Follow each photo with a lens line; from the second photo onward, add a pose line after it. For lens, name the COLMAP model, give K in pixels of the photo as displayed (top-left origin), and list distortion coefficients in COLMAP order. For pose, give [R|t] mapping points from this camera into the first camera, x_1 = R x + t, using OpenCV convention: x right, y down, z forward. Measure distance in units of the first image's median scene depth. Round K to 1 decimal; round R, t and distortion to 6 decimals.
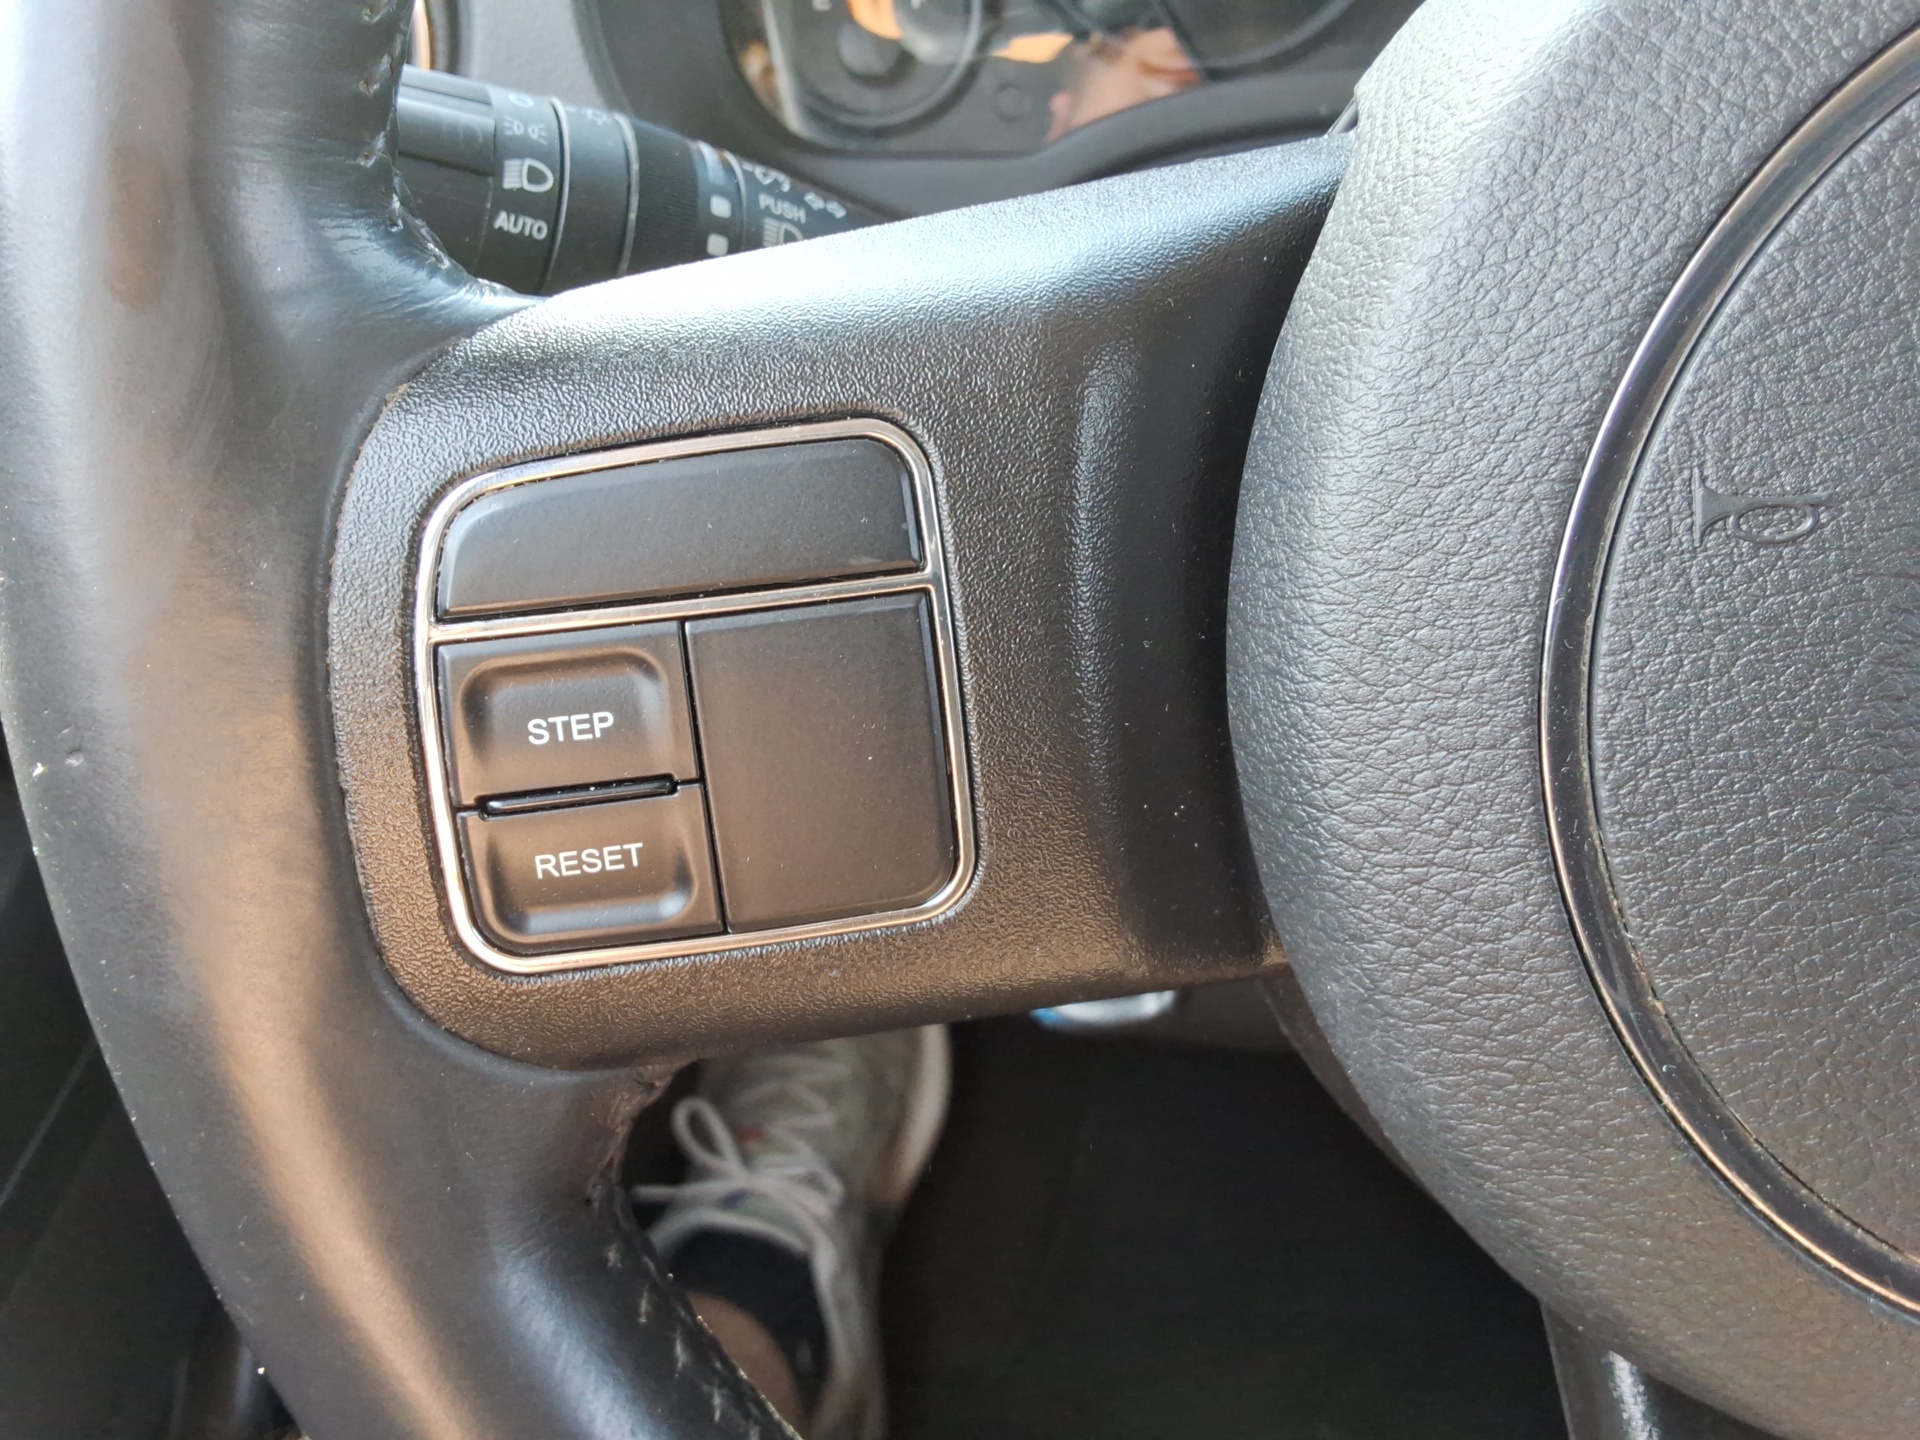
lens RADIAL K [[1579.1, 0, 987.9], [0, 1579.1, 717.9], [0, 0, 1]] dist [0.153047, -0.267884]
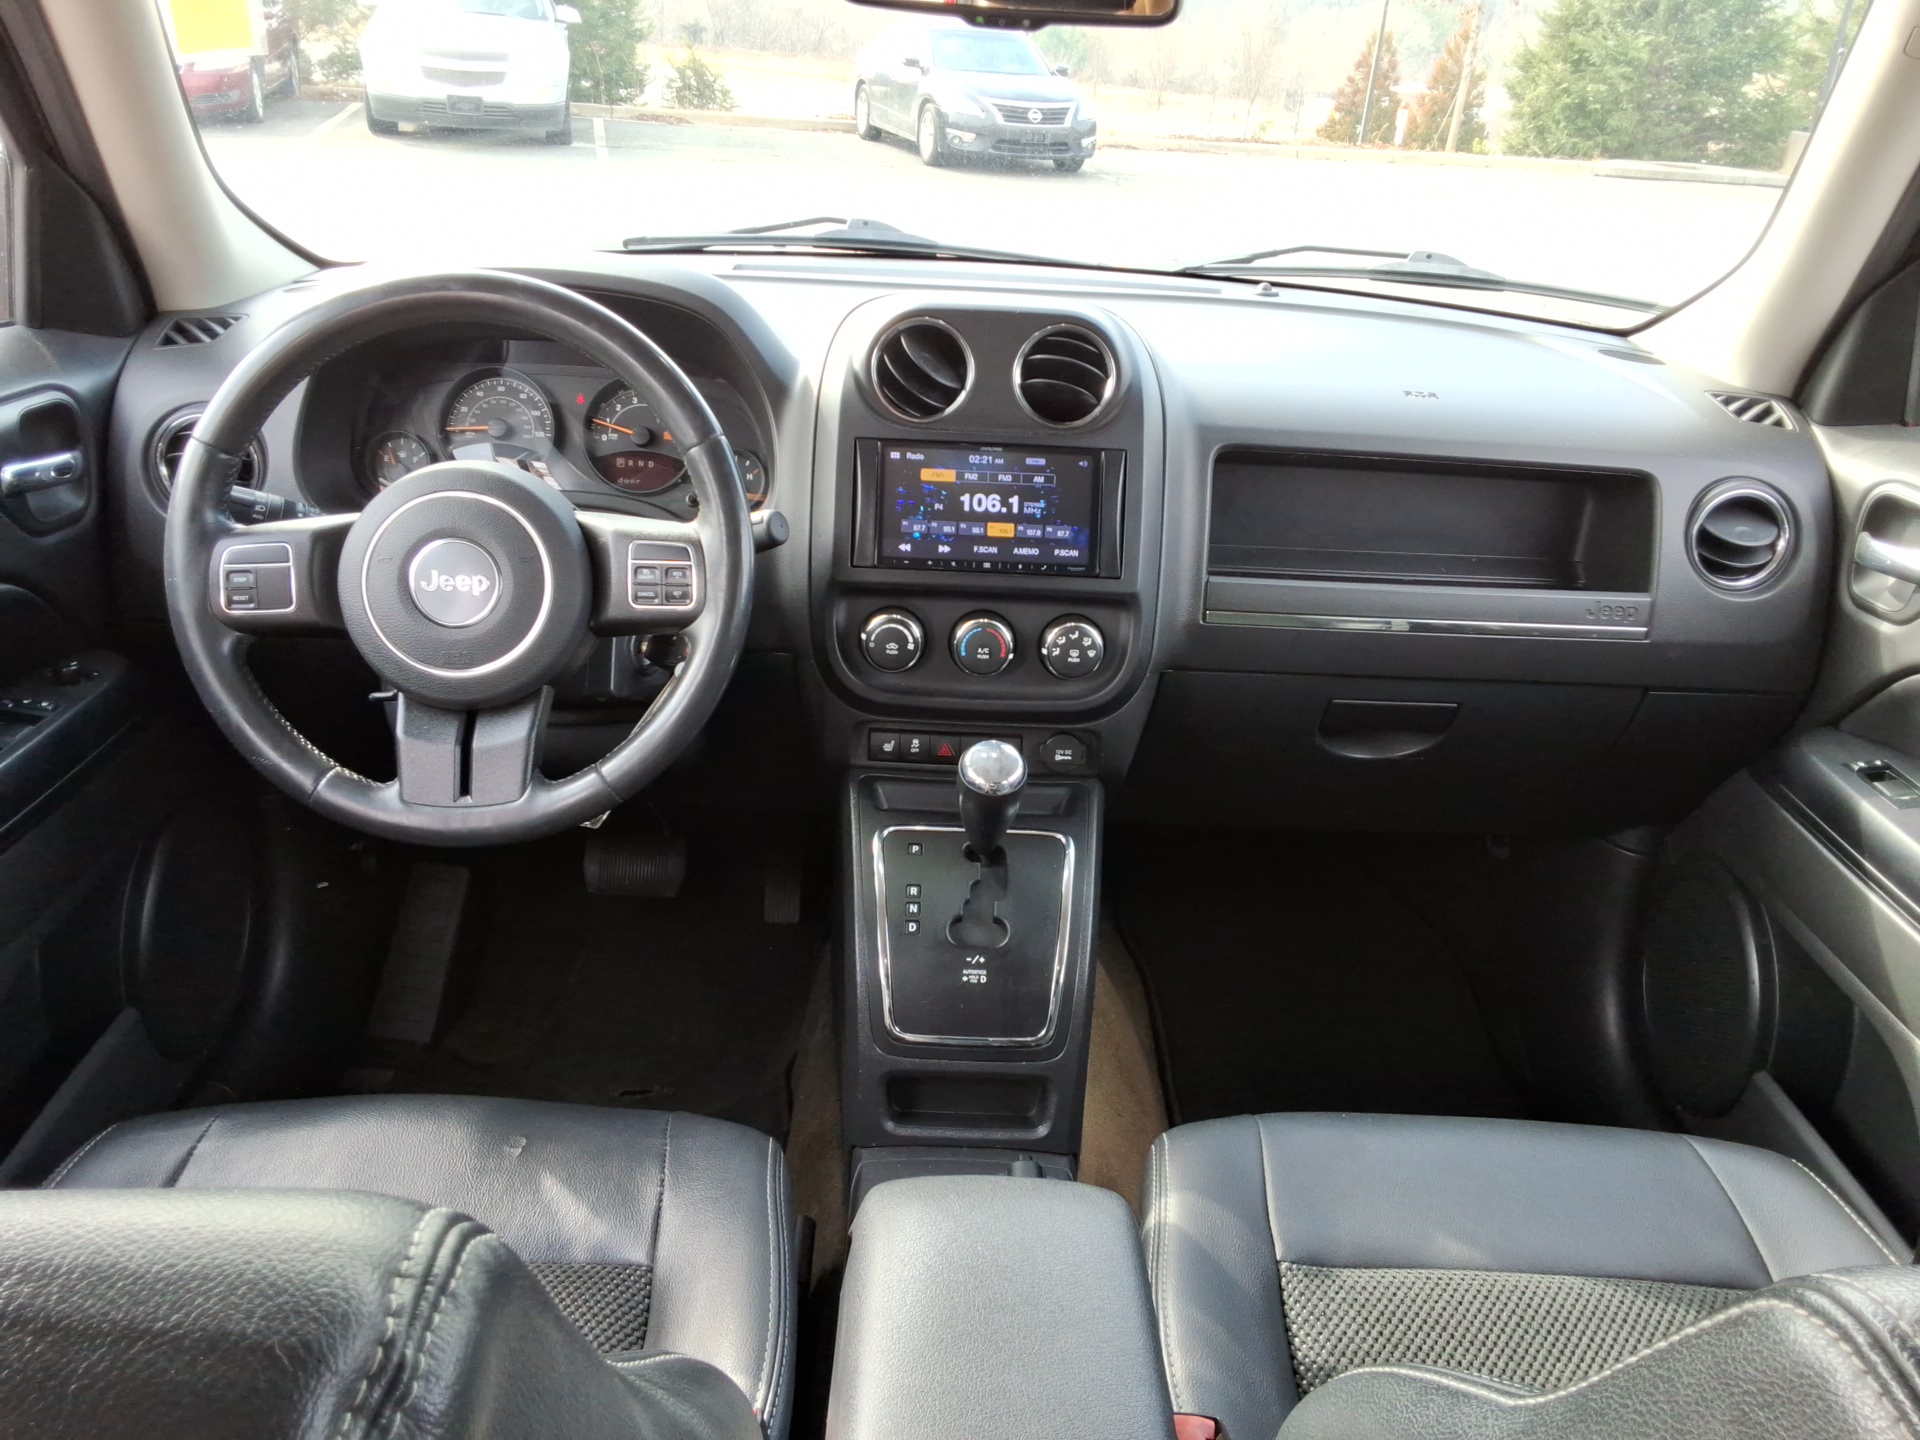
lens RADIAL K [[1579.1, 0, 987.9], [0, 1579.1, 717.9], [0, 0, 1]] dist [0.153047, -0.267884]
pose [[0.997897, 0.051798, 0.038969, 2.686918], [-0.043461, 0.980699, -0.190630, 1.740979], [-0.048091, 0.188535, 0.980888, -5.835999]]
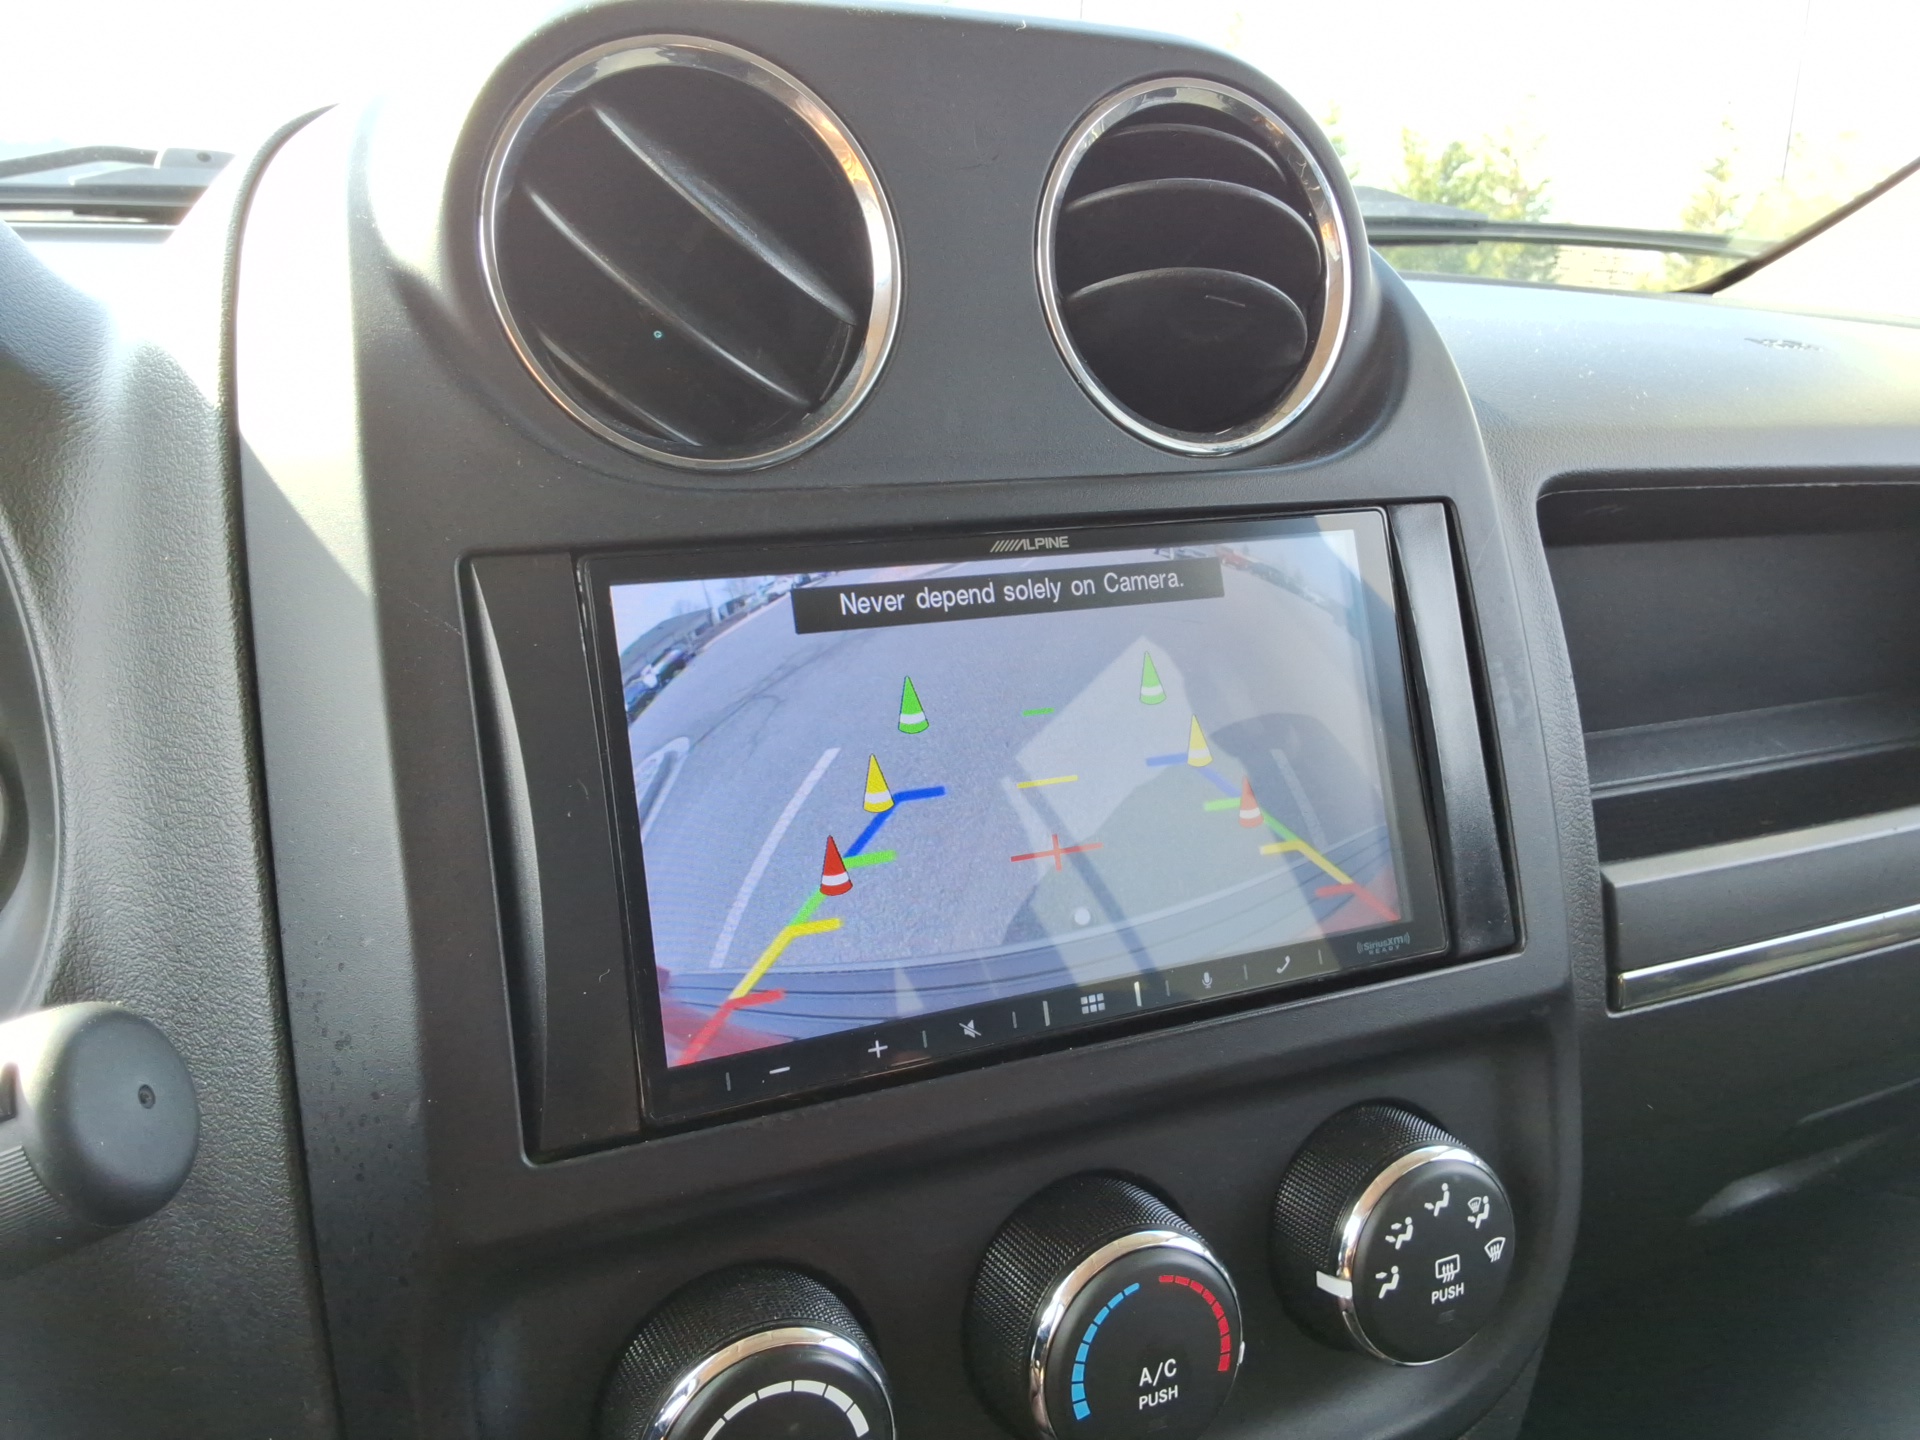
lens RADIAL K [[1546.1, 0, 980.9], [0, 1546.1, 709.9], [0, 0, 1]] dist [0.131650, -0.217958]
pose [[0.900400, -0.087811, 0.426108, 2.057935], [0.216393, 0.940067, -0.263530, -0.326985], [-0.377429, 0.329490, 0.865438, -0.106206]]
